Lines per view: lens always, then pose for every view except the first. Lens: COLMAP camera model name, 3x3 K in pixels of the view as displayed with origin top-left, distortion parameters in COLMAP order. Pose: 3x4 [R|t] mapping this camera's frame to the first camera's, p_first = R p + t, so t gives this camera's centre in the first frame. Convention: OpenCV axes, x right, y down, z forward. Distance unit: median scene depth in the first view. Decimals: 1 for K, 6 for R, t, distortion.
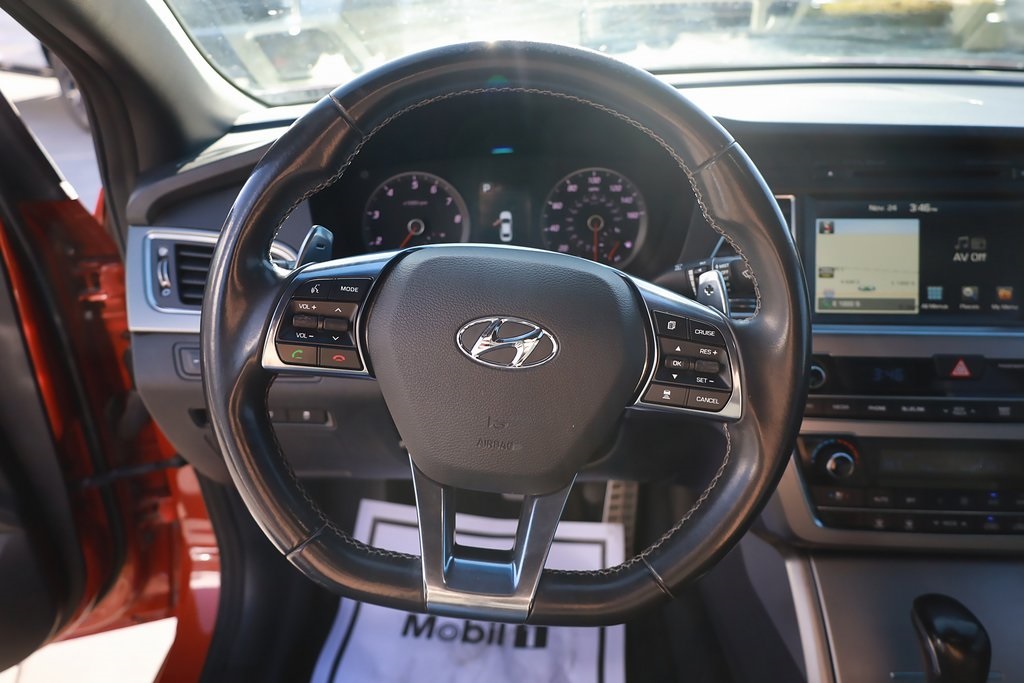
lens RADIAL K [[704.2, 0, 511.6], [0, 704.2, 343.7], [0, 0, 1]] dist [-0.018443, 0.004007]
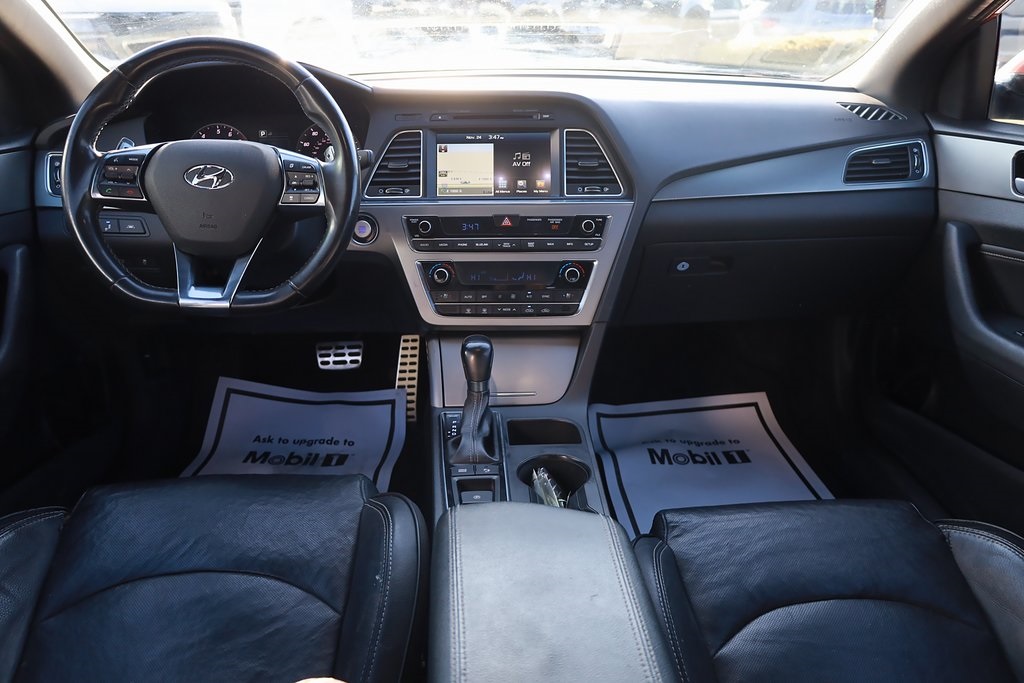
lens RADIAL K [[704.2, 0, 518.1], [0, 704.2, 344.0], [0, 0, 1]] dist [-0.018443, 0.004007]
pose [[0.998042, -0.014629, 0.060813, 0.529044], [0.016984, 0.999119, -0.038380, 0.401877], [-0.060198, 0.039338, 0.997411, -0.767573]]
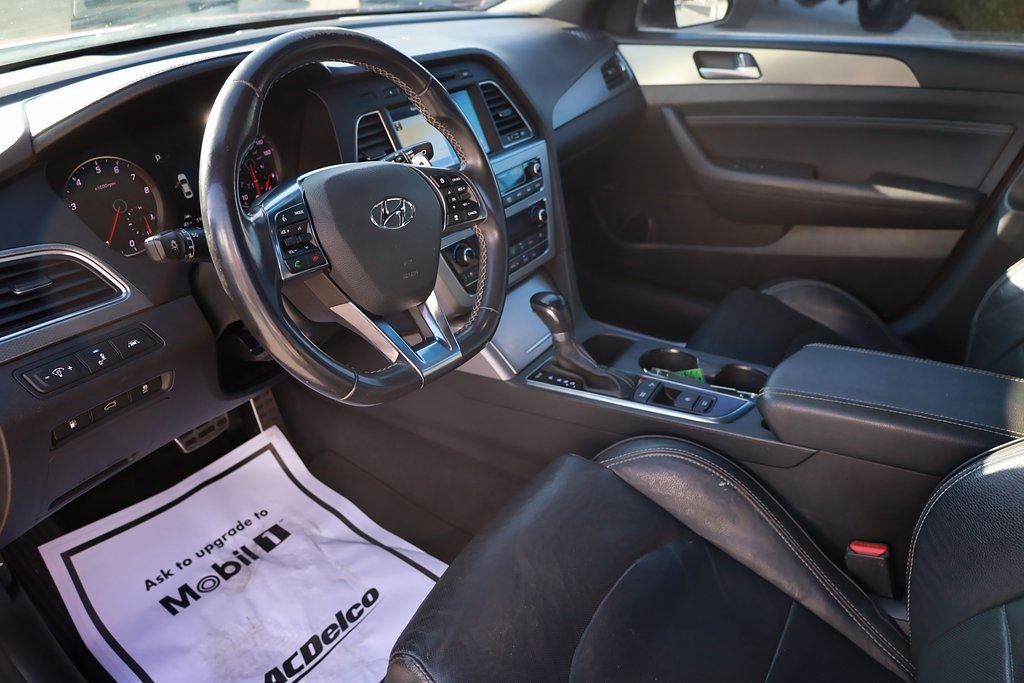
lens RADIAL K [[704.2, 0, 511.7], [0, 704.2, 340.2], [0, 0, 1]] dist [-0.018443, 0.004007]
pose [[0.526636, -0.417265, 0.740638, -0.813231], [0.368258, 0.897233, 0.243636, -0.022958], [-0.766186, 0.144438, 0.626177, -0.132661]]
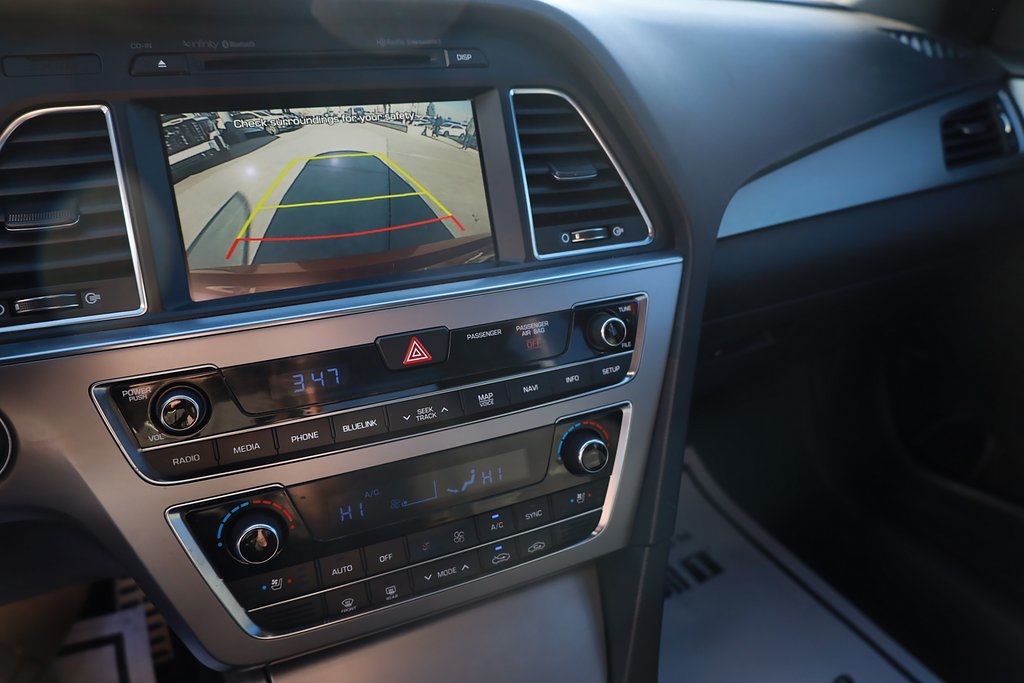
lens RADIAL K [[704.2, 0, 516.8], [0, 704.2, 340.8], [0, 0, 1]] dist [-0.018443, 0.004007]
pose [[0.880896, -0.179597, 0.437912, 0.412264], [0.163311, 0.983725, 0.074933, -0.008773], [-0.444242, 0.005508, 0.895890, 0.335578]]
